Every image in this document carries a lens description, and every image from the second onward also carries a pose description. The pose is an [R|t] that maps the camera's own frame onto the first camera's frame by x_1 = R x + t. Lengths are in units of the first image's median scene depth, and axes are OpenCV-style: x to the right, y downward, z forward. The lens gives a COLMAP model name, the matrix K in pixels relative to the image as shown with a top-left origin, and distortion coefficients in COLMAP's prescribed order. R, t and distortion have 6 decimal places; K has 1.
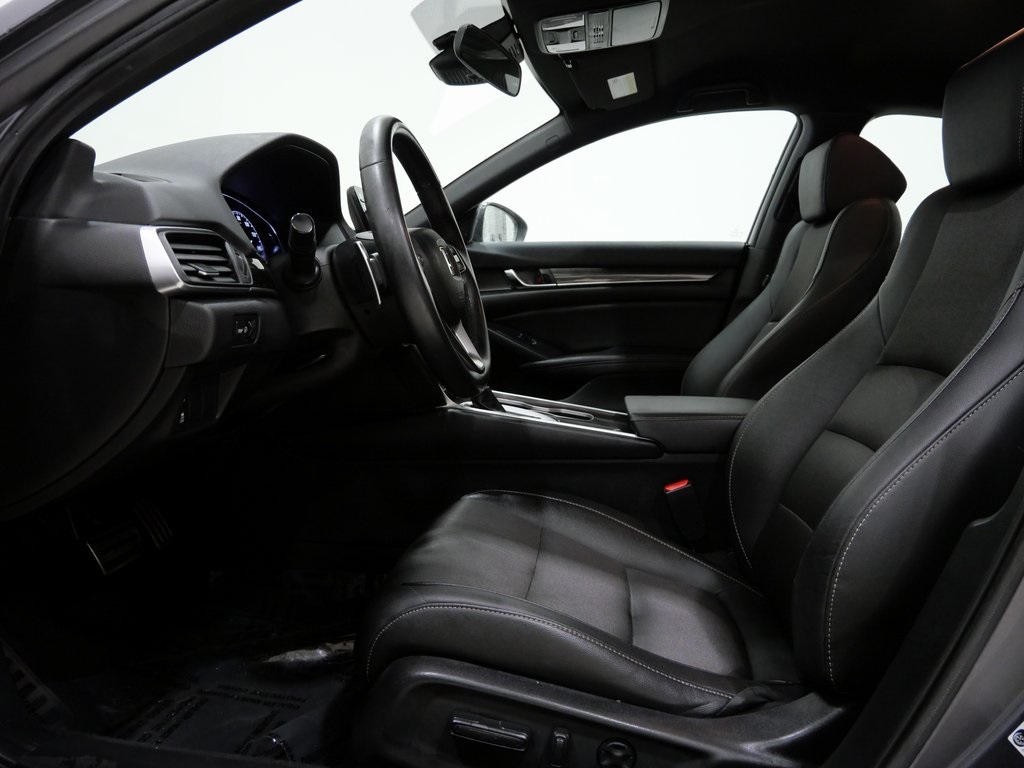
lens RADIAL K [[730.5, 0, 511.0], [0, 730.5, 384.4], [0, 0, 1]] dist [-0.029287, -0.004146]
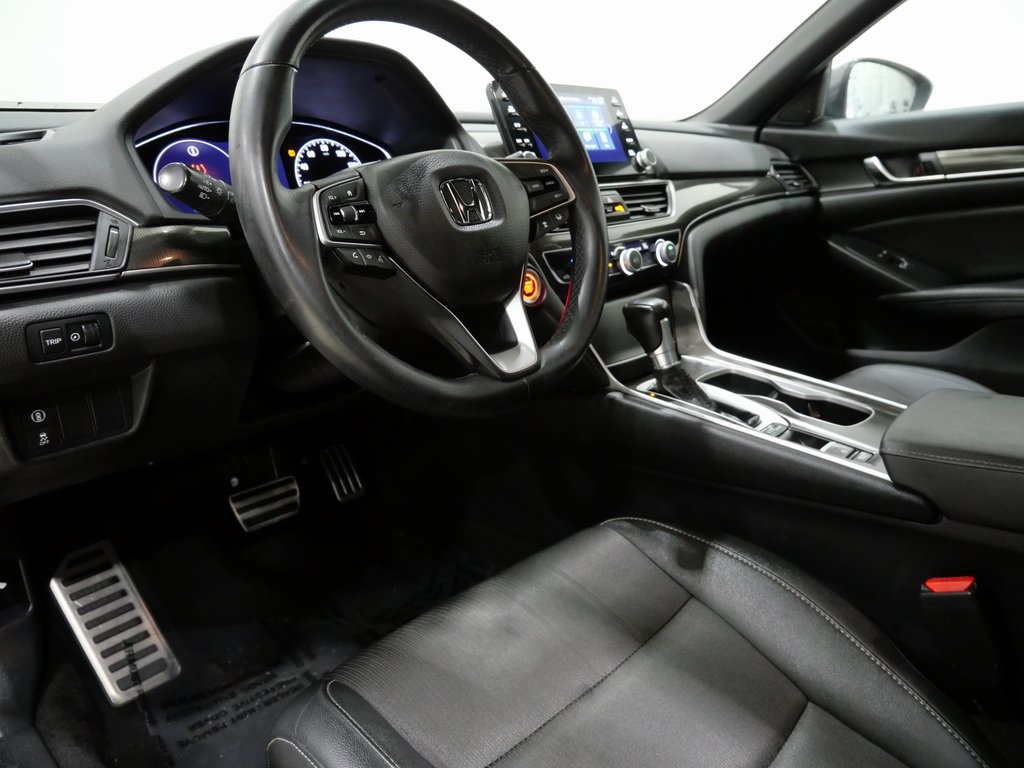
lens RADIAL K [[730.5, 0, 512.4], [0, 730.5, 382.6], [0, 0, 1]] dist [-0.029287, -0.004146]
pose [[0.797501, 0.103673, -0.594344, 0.156570], [-0.010109, 0.987283, 0.158650, -0.052521], [0.603233, -0.120516, 0.788407, 0.231298]]
